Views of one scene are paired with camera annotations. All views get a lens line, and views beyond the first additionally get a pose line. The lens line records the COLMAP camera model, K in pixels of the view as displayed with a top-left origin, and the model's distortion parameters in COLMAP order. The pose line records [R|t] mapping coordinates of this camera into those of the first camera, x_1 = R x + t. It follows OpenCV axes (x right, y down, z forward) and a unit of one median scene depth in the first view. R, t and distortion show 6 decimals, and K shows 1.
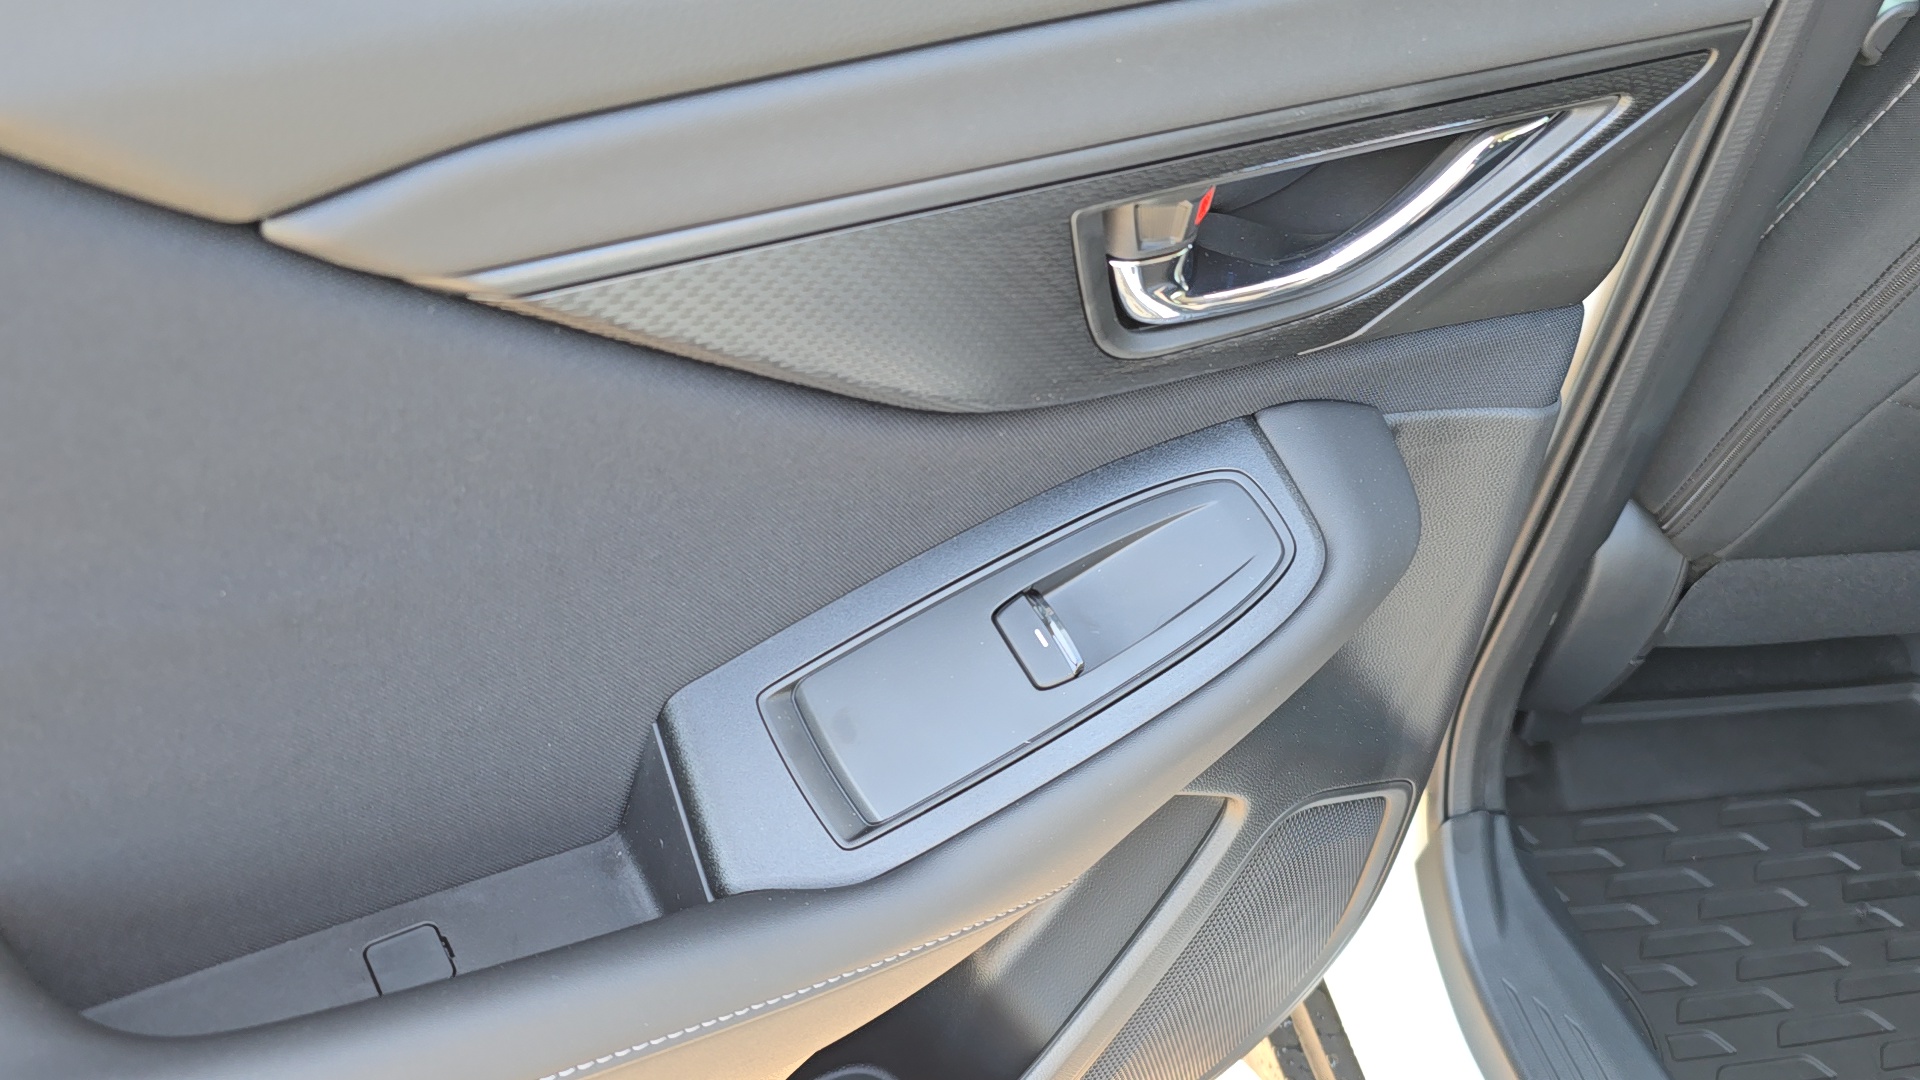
lens RADIAL K [[1589.0, 0, 955.7], [0, 1589.0, 545.8], [0, 0, 1]] dist [0.001583, 0.005420]
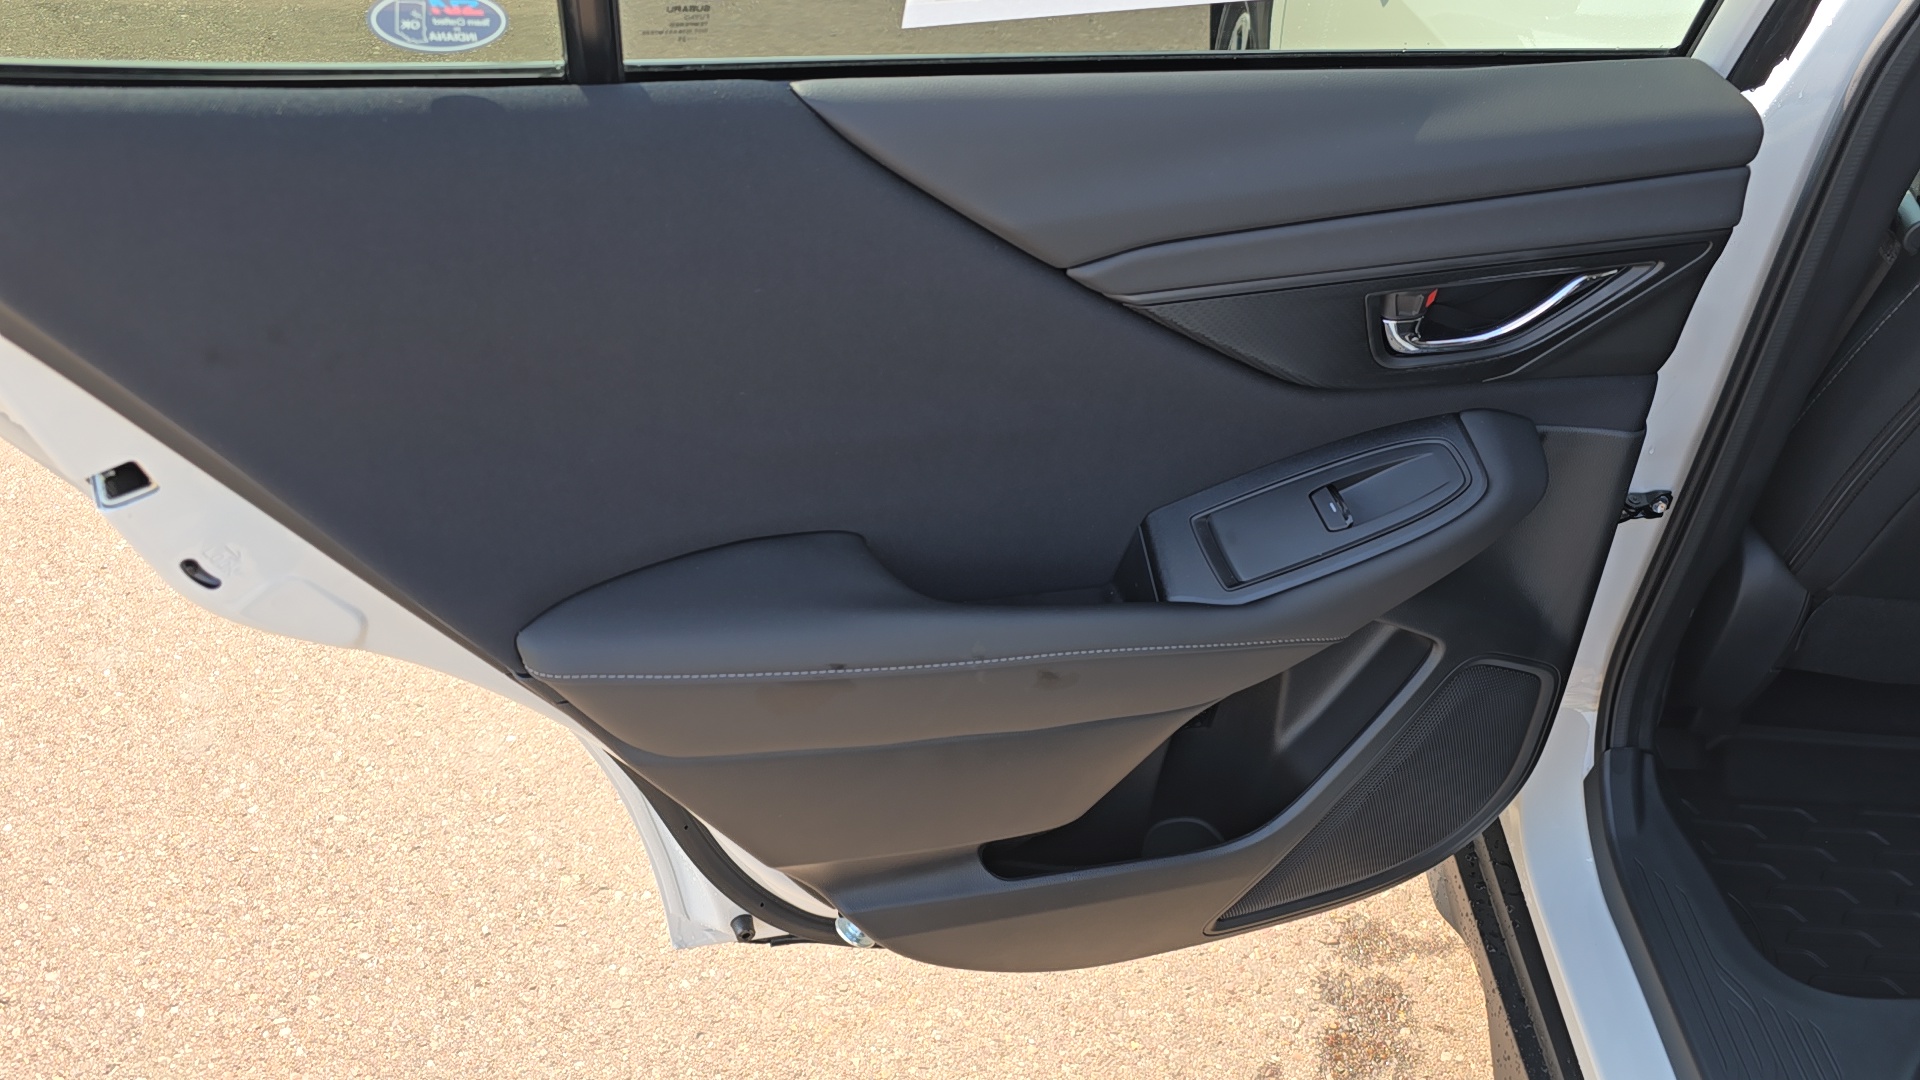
lens RADIAL K [[1589.0, 0, 971.5], [0, 1589.0, 552.9], [0, 0, 1]] dist [0.001583, 0.005420]
pose [[0.977439, 0.103975, -0.183852, -0.017904], [-0.115940, 0.991702, -0.055542, 0.285856], [0.176551, 0.075604, 0.981384, -1.068168]]
